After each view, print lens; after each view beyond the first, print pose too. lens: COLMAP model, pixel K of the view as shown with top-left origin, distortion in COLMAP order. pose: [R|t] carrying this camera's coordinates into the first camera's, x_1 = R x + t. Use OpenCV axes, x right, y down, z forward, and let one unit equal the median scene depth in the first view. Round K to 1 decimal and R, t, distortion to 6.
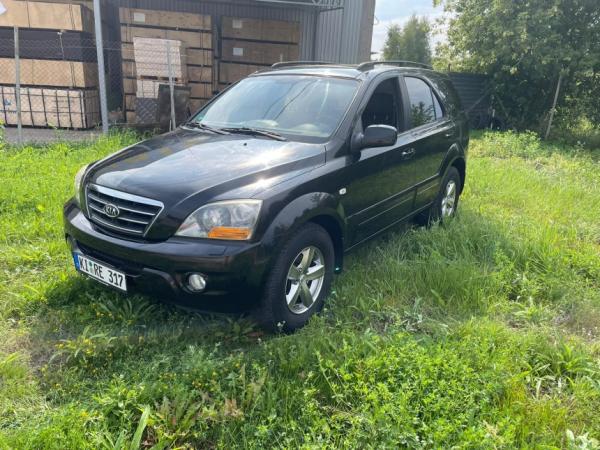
lens RADIAL K [[419.9, 0, 289.9], [0, 419.9, 223.8], [0, 0, 1]] dist [0.070896, -0.108864]
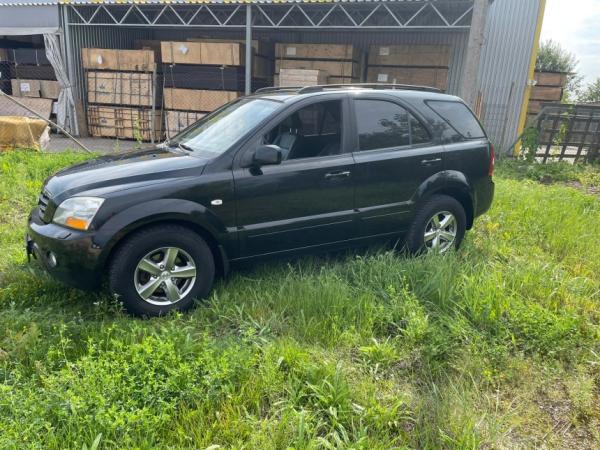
lens RADIAL K [[419.9, 0, 289.9], [0, 419.9, 223.8], [0, 0, 1]] dist [0.070896, -0.108864]
pose [[0.909296, 0.103882, -0.402976, 0.598886], [-0.126227, 0.991571, -0.029212, -0.011416], [0.396545, 0.077429, 0.914744, 0.060277]]
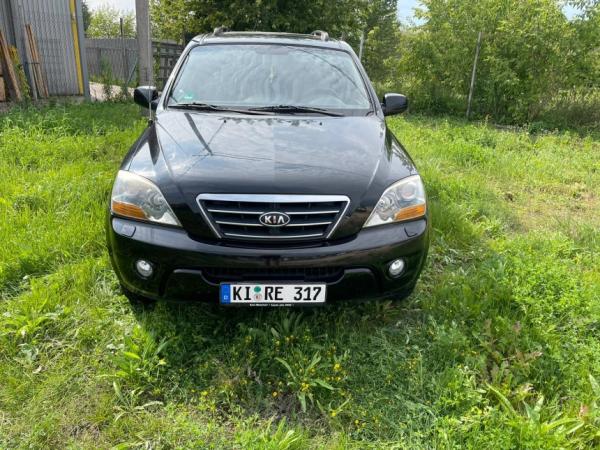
lens RADIAL K [[419.9, 0, 289.9], [0, 419.9, 223.8], [0, 0, 1]] dist [0.070896, -0.108864]
pose [[0.756154, -0.228721, 0.613121, -0.676333], [0.171838, 0.973451, 0.151213, -0.105786], [-0.631429, -0.008983, 0.775382, 0.257088]]
